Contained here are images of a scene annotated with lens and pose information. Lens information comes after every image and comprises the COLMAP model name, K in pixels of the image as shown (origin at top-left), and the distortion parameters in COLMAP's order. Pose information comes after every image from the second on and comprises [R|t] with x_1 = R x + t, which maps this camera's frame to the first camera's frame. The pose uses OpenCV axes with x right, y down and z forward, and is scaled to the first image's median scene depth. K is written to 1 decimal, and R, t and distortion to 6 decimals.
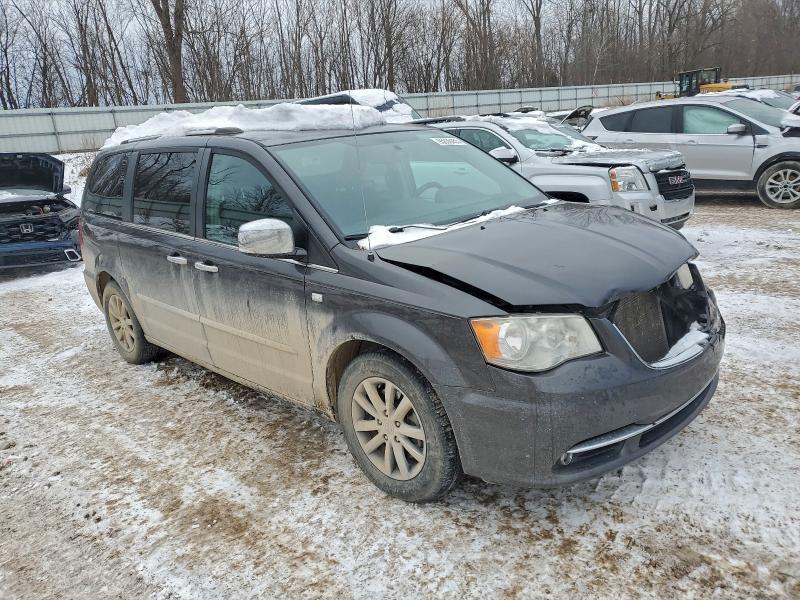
lens RADIAL K [[637.8, 0, 399.8], [0, 637.8, 301.6], [0, 0, 1]] dist [0.005115, 0.007977]
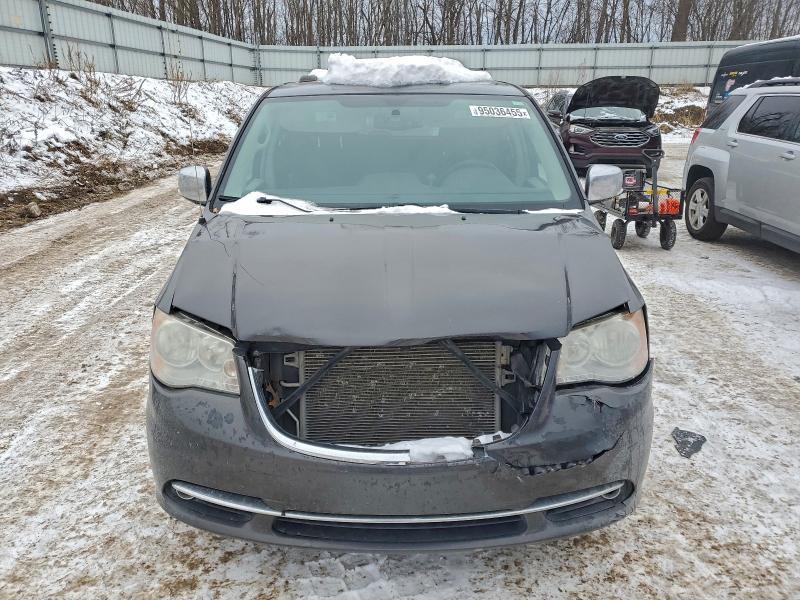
lens RADIAL K [[637.8, 0, 401.8], [0, 637.8, 298.9], [0, 0, 1]] dist [0.005115, 0.007977]
pose [[0.703435, 0.299450, -0.644600, 0.790021], [-0.244352, 0.953524, 0.176305, -0.191266], [0.667437, 0.033490, 0.743913, 0.452037]]
